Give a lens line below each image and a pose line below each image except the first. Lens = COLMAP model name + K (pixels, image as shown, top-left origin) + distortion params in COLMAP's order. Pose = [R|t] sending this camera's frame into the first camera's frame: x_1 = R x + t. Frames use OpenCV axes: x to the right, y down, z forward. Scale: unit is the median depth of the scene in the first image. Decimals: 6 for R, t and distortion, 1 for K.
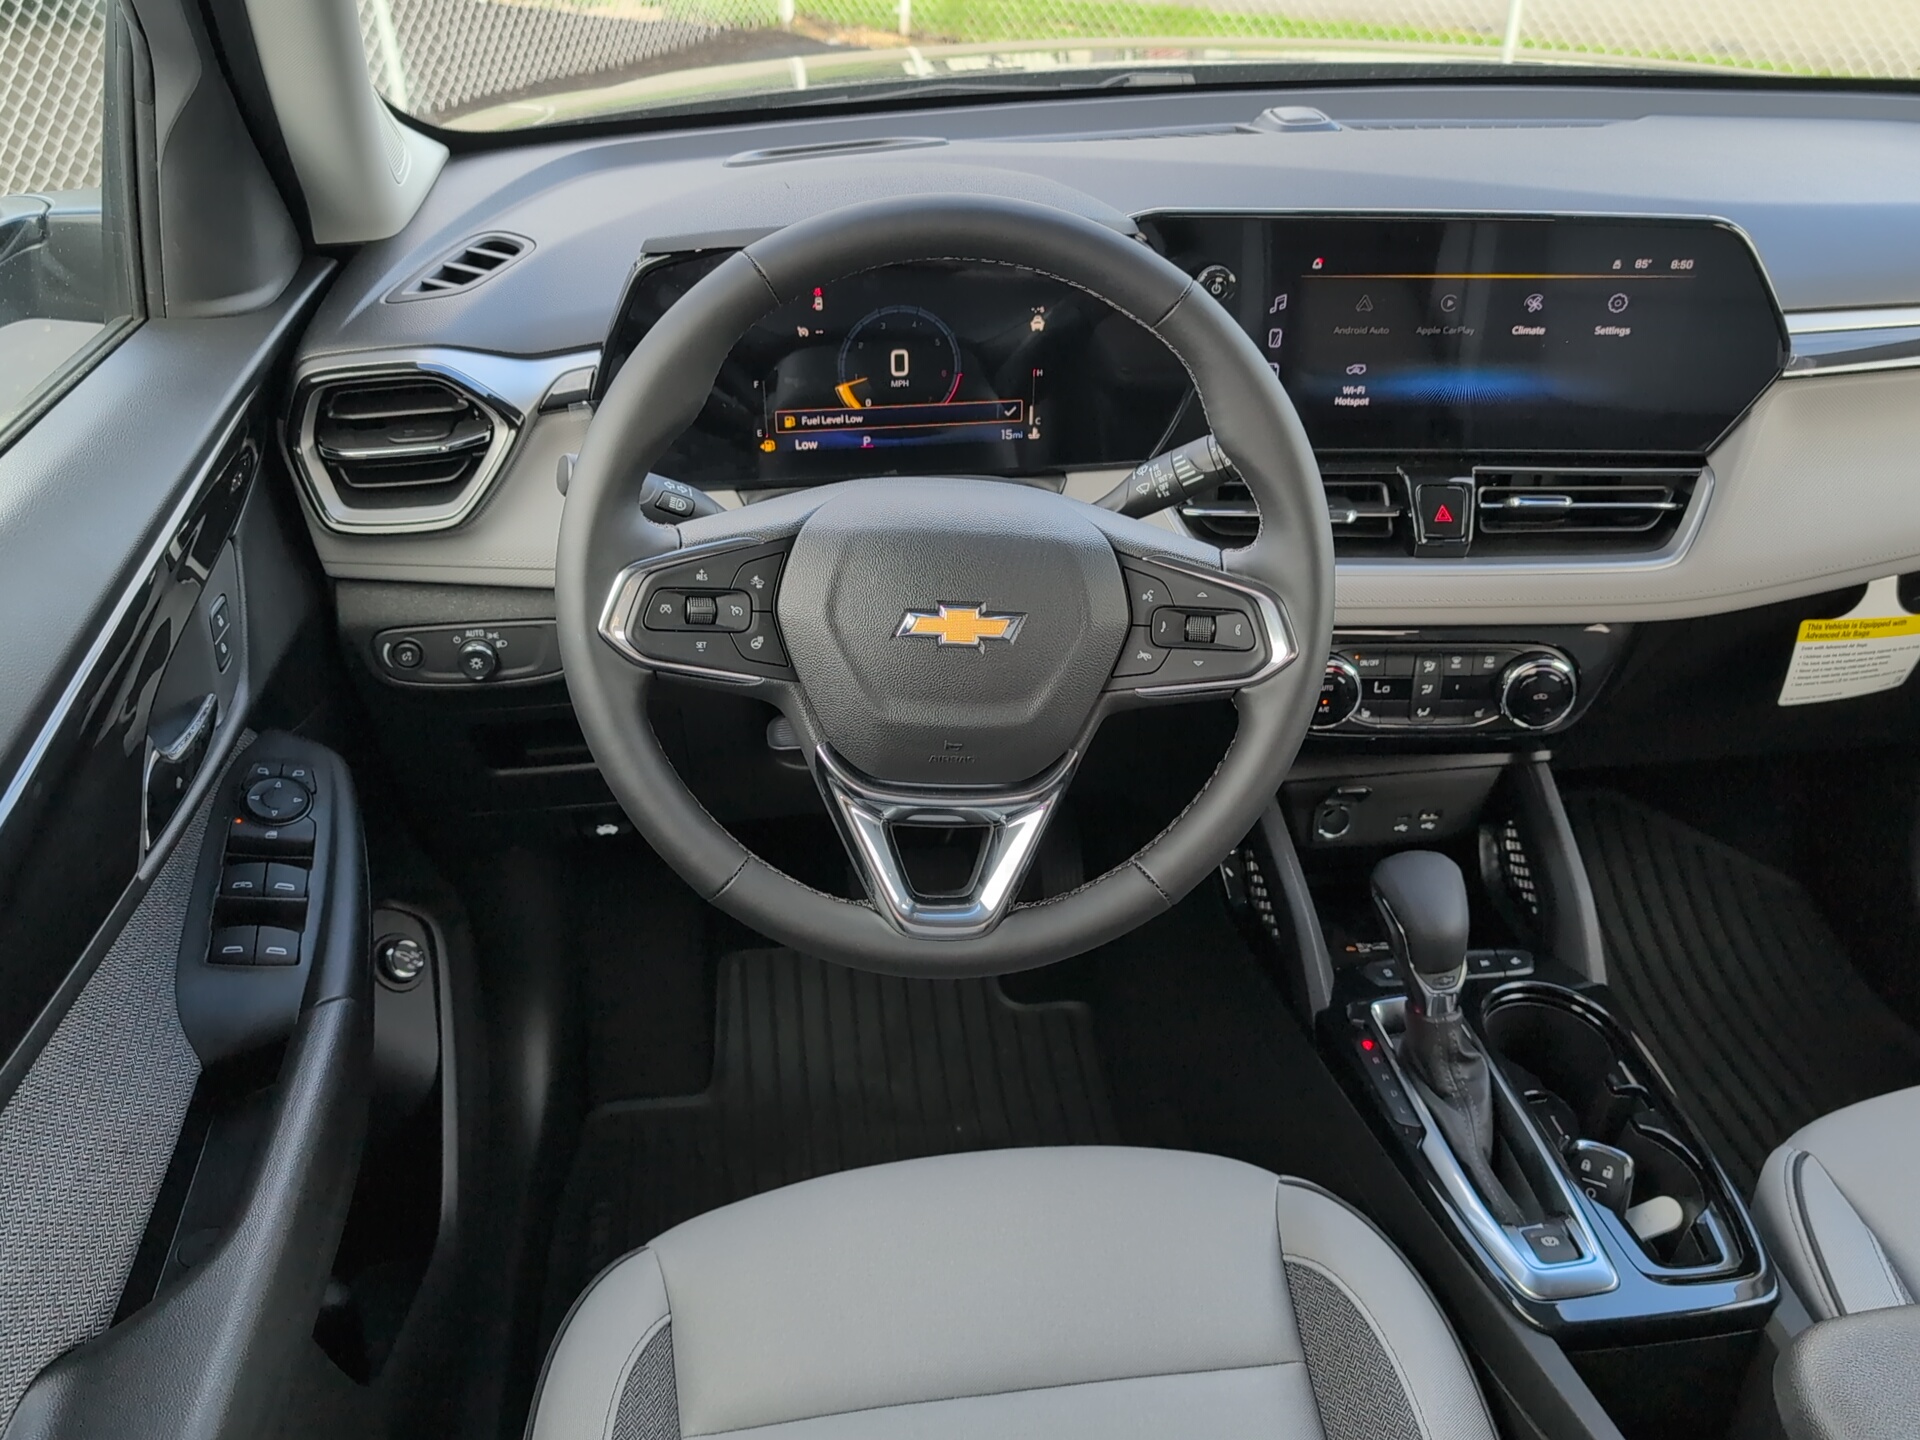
lens RADIAL K [[1629.2, 0, 960.0], [0, 1629.2, 720.0], [0, 0, 1]] dist [-0.006149, -0.008066]
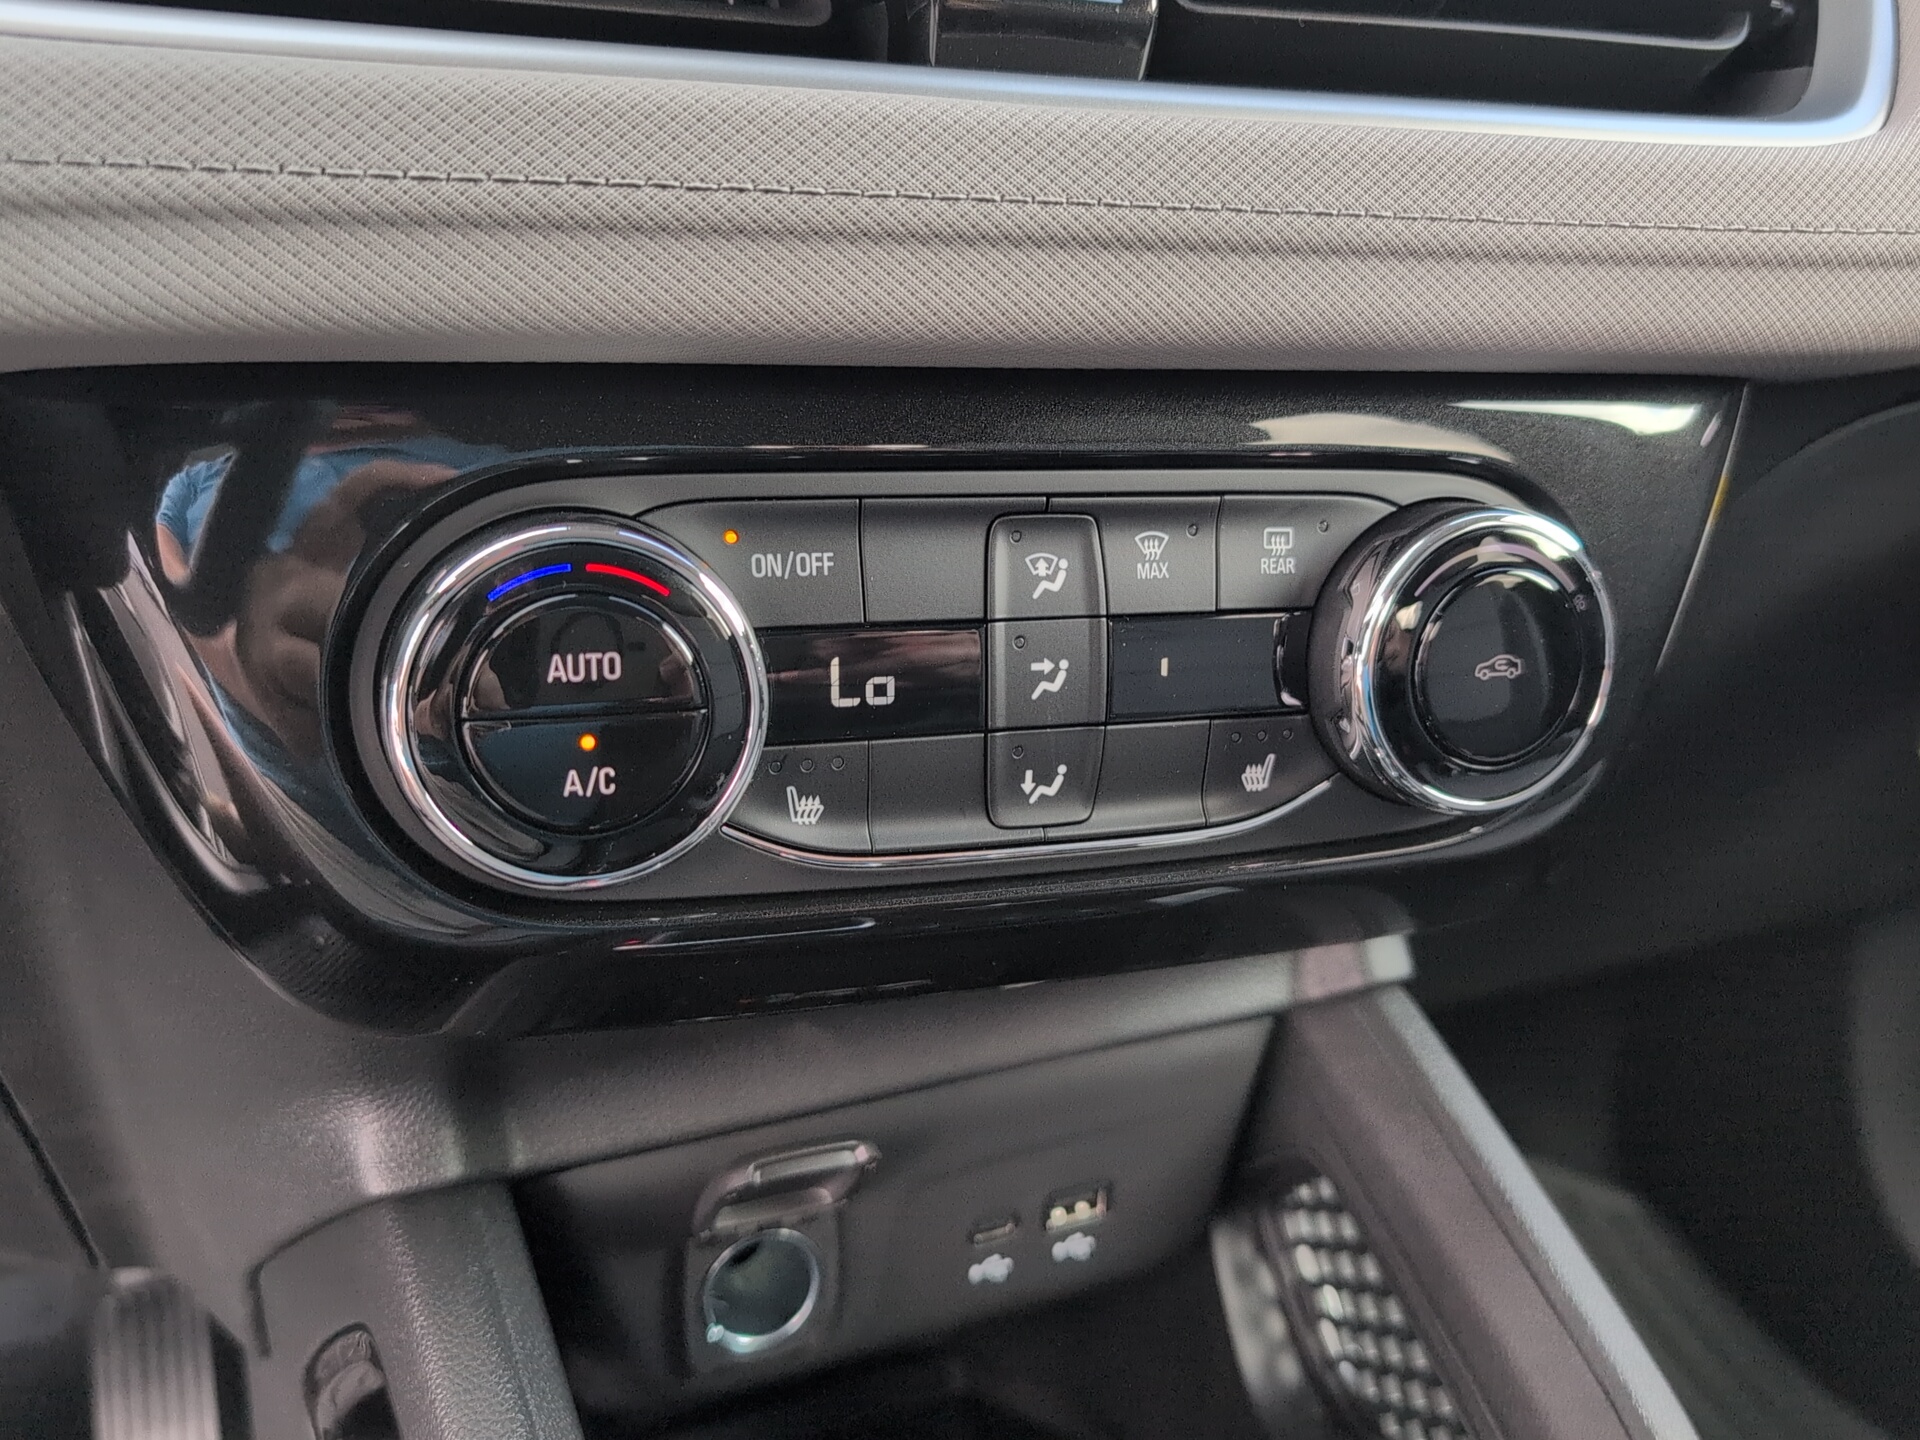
lens RADIAL K [[1570.6, 0, 958.2], [0, 1570.6, 650.4], [0, 0, 1]] dist [0.024781, 0.006821]
pose [[0.955393, -0.042282, 0.292295, 0.210912], [0.116340, 0.963556, -0.240885, 0.030238], [-0.271457, 0.264146, 0.925493, 0.802367]]
